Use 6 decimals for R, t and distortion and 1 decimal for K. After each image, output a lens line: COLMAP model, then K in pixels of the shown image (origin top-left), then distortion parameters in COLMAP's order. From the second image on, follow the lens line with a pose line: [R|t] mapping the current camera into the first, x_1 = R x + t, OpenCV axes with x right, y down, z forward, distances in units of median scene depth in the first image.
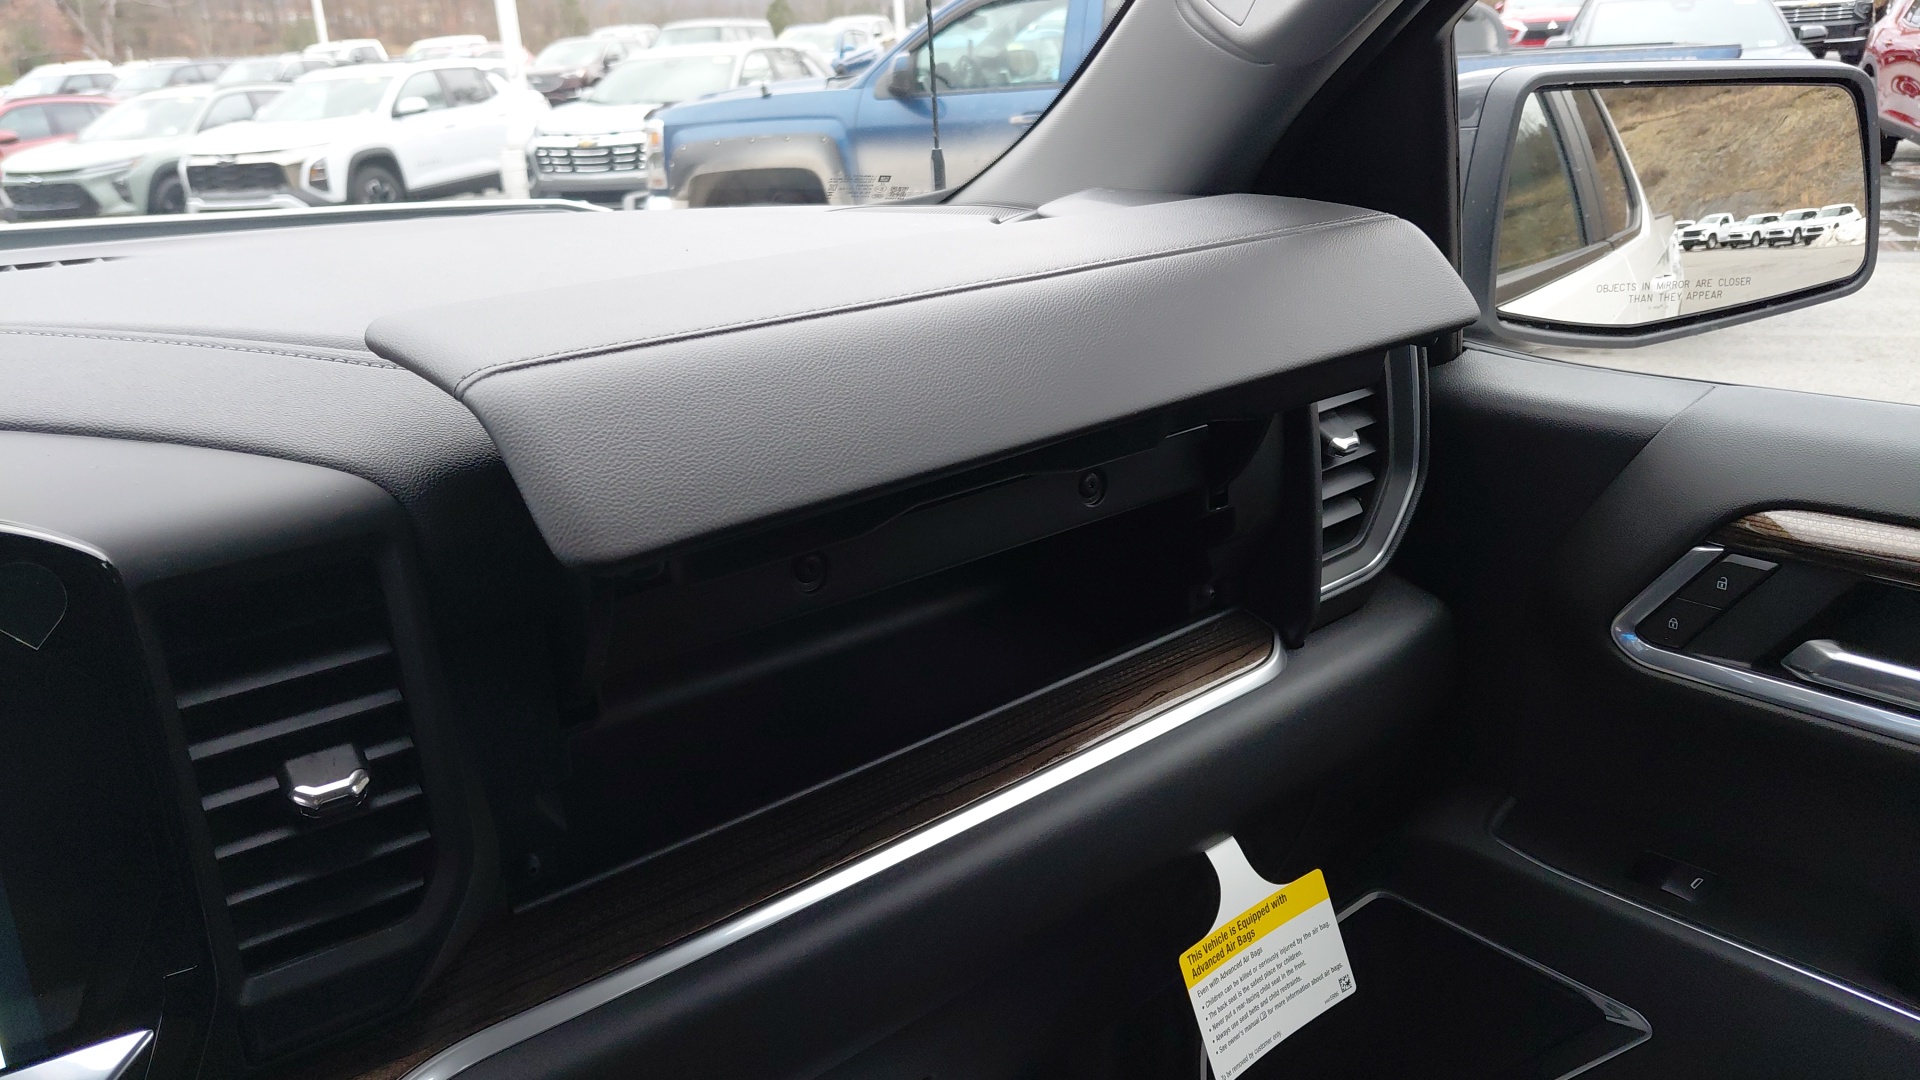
lens RADIAL K [[1392.8, 0, 991.6], [0, 1392.8, 532.0], [0, 0, 1]] dist [0.003373, -0.043476]
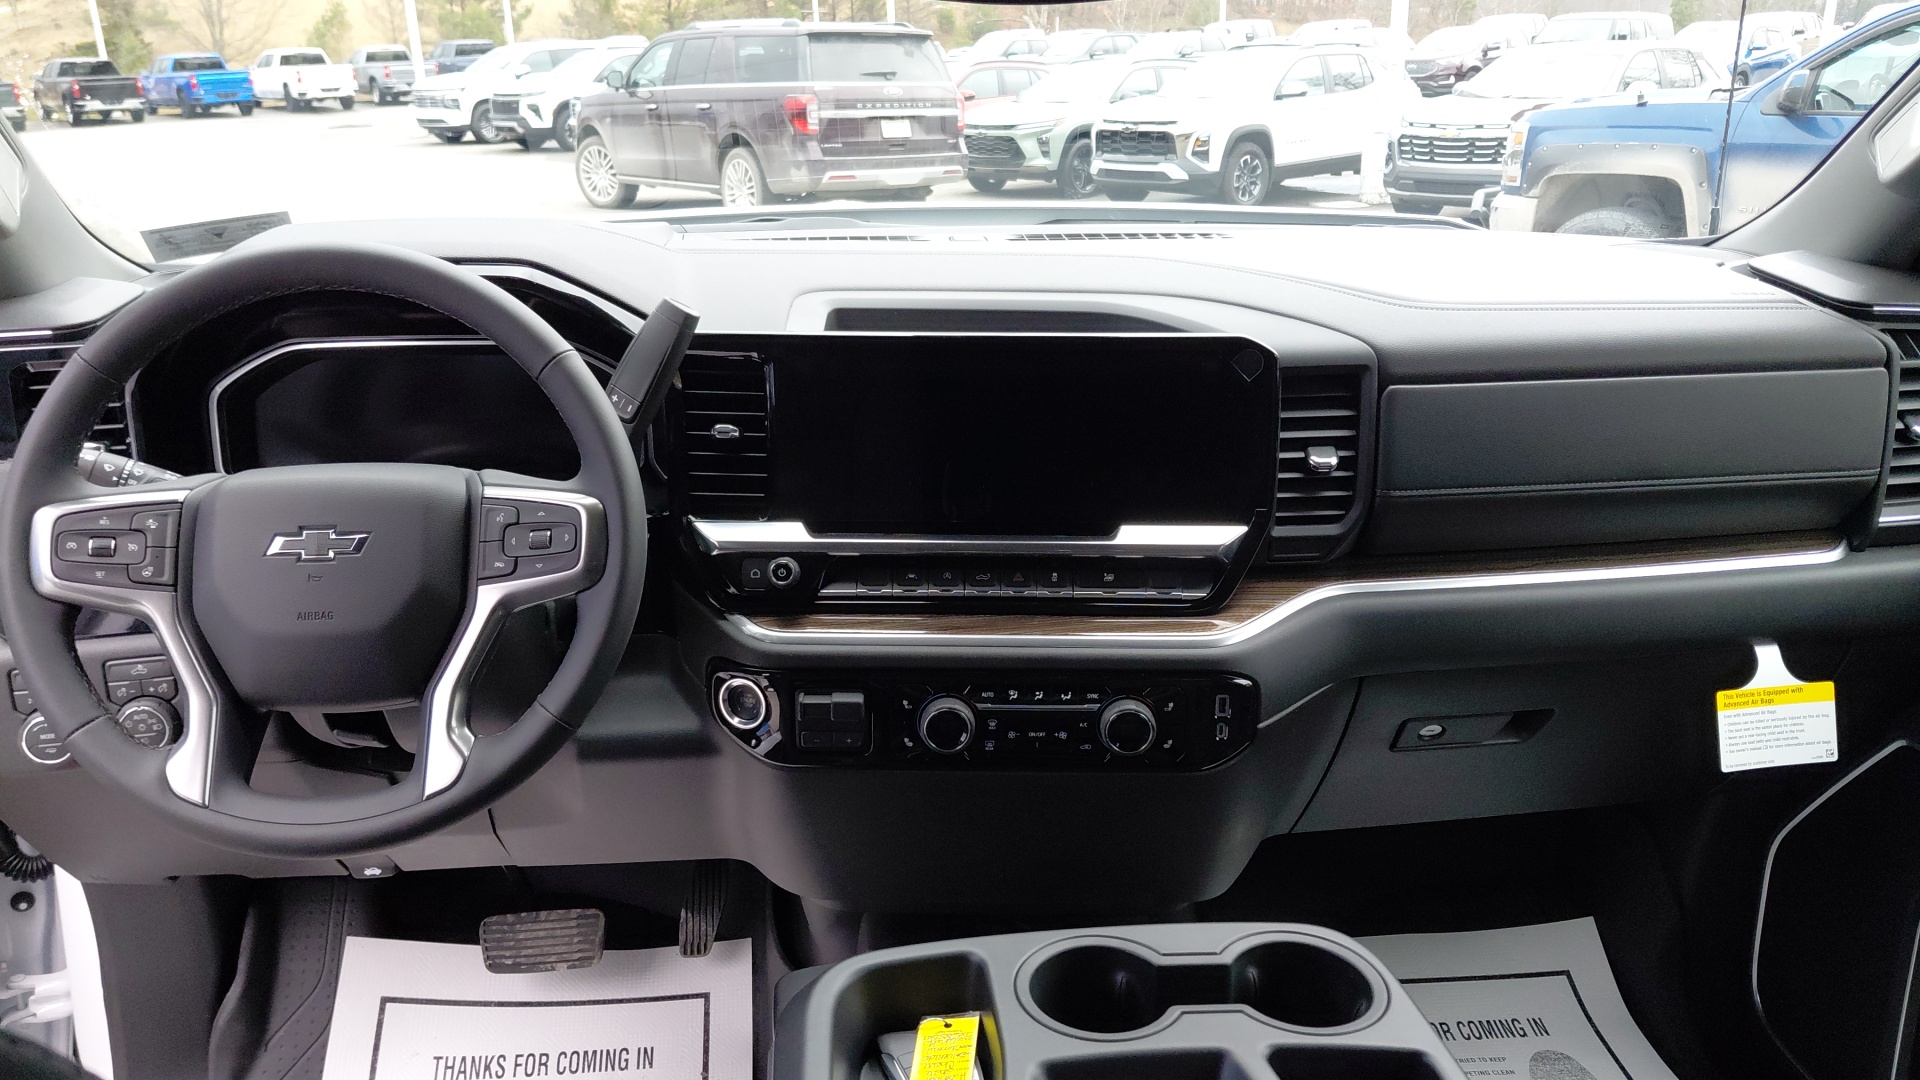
lens RADIAL K [[1402.1, 0, 983.5], [0, 1402.1, 545.1], [0, 0, 1]] dist [0.032723, -0.109886]
pose [[0.835293, 0.211728, -0.507402, 0.015074], [-0.202794, 0.976451, 0.073611, 0.012457], [0.511038, 0.041411, 0.858560, -0.068035]]
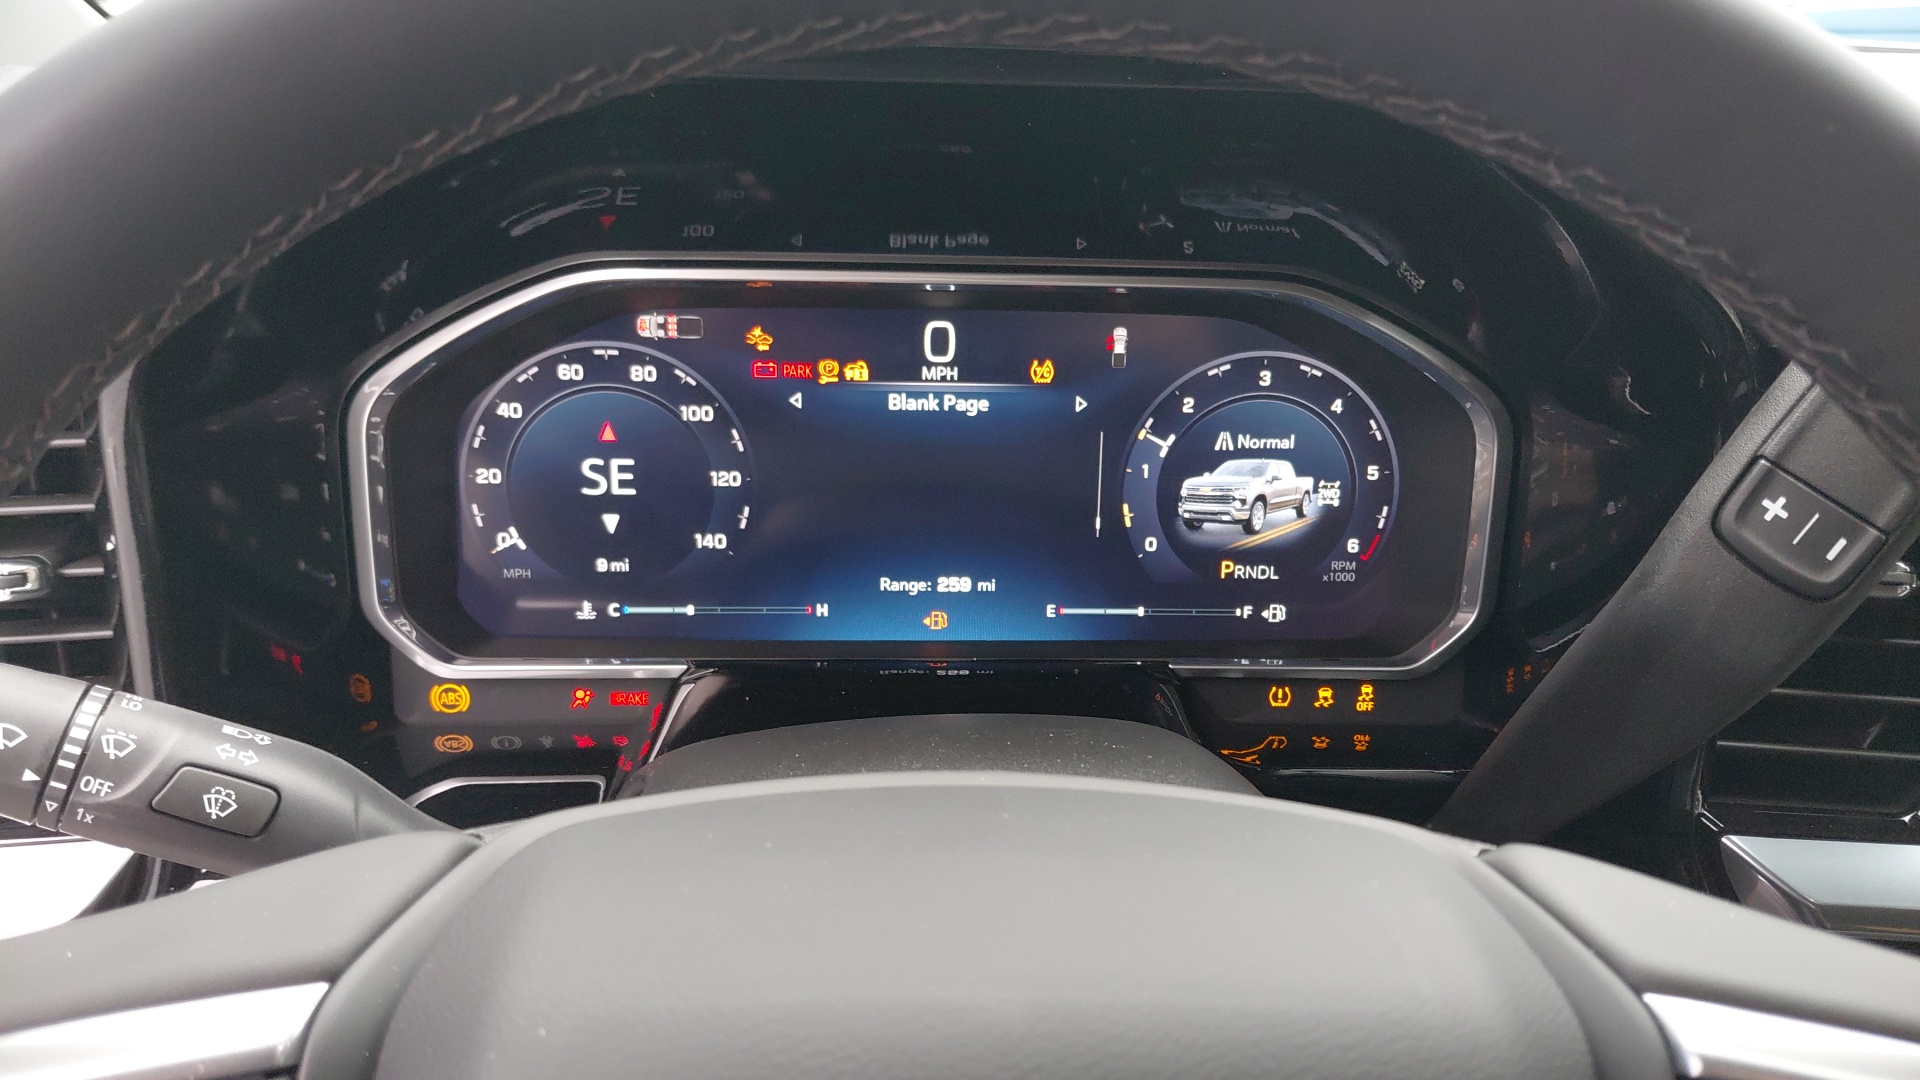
lens RADIAL K [[1390.9, 0, 960.0], [0, 1390.9, 540.0], [0, 0, 1]] dist [0.142291, -0.216734]
pose [[0.794653, 0.276654, -0.540360, -0.059520], [-0.244028, 0.960612, 0.132948, 0.015730], [0.555857, 0.026215, 0.830865, -0.027749]]
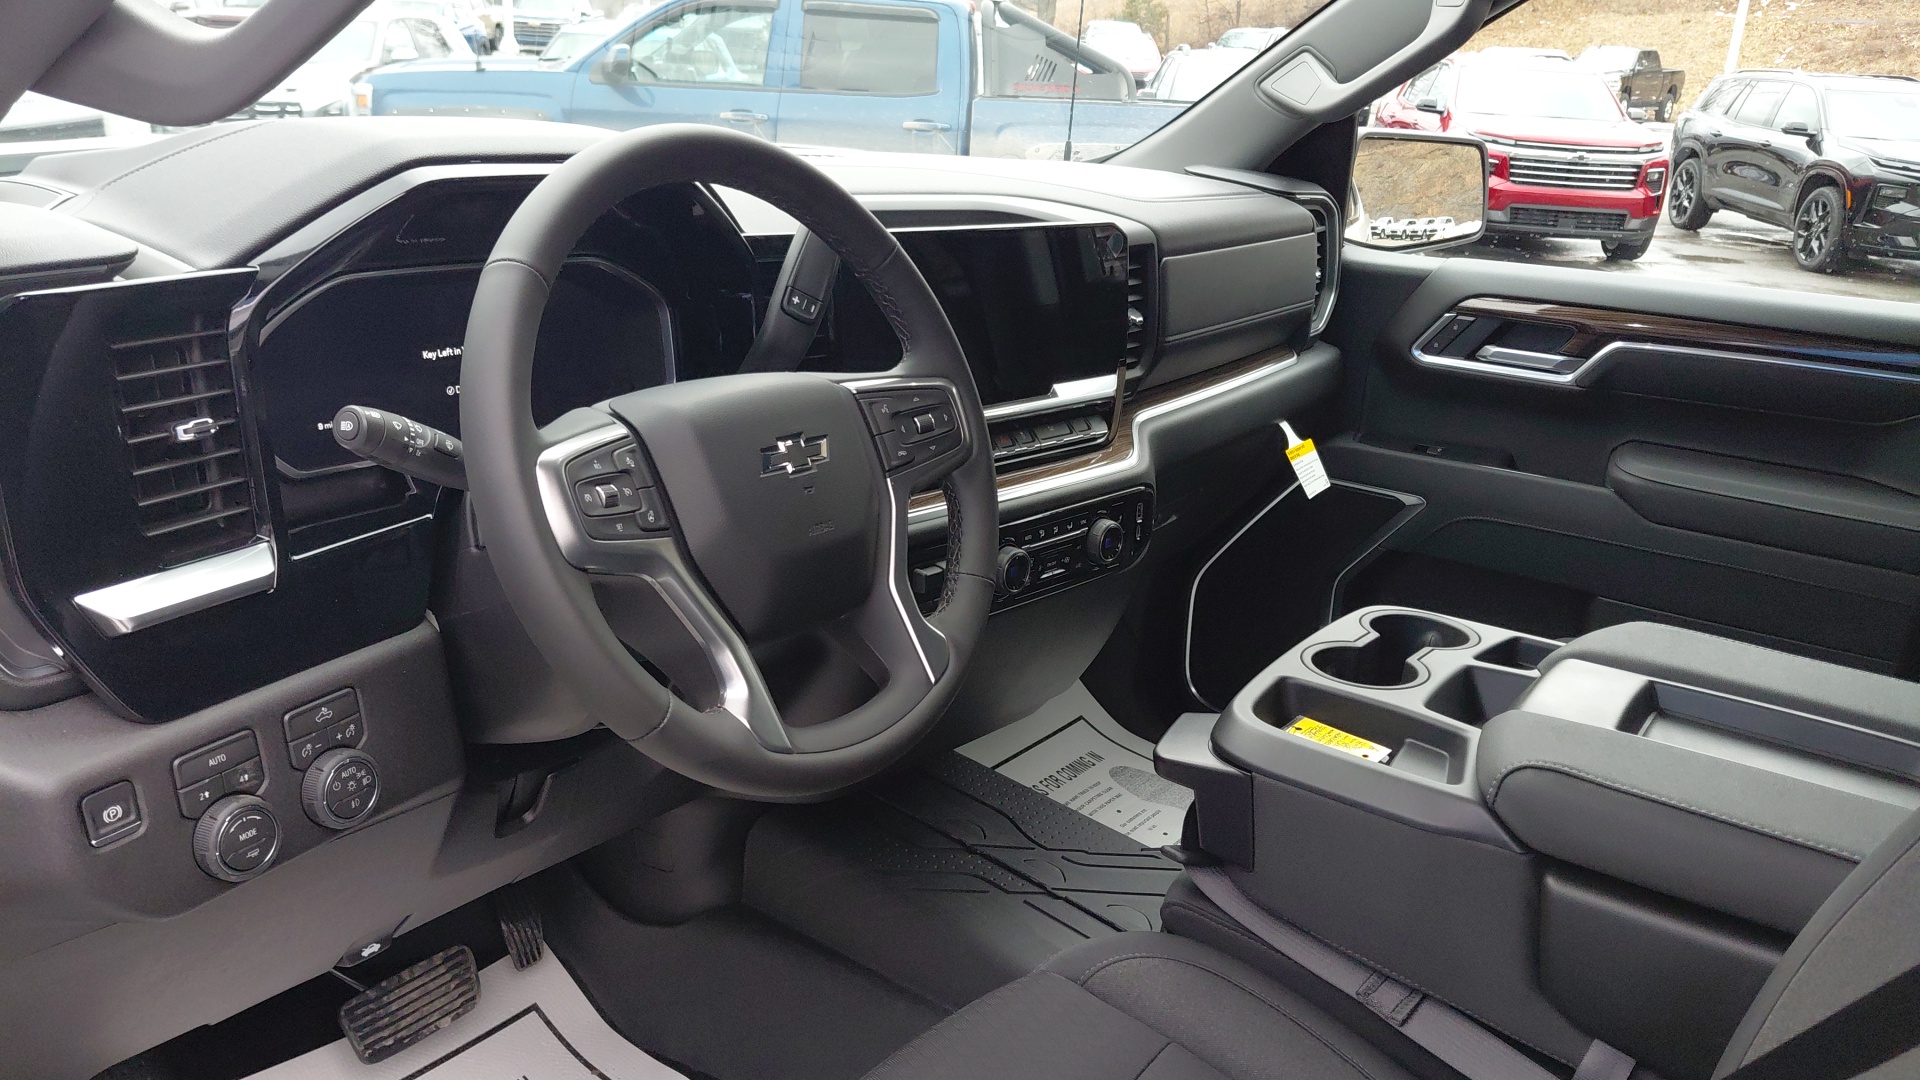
lens RADIAL K [[1413.5, 0, 960.0], [0, 1413.5, 540.0], [0, 0, 1]] dist [0.030952, -0.059310]
pose [[0.965538, 0.012038, 0.259983, -0.077234], [-0.011025, 0.999925, -0.005355, 0.032798], [-0.260028, 0.002304, 0.965598, -0.096922]]
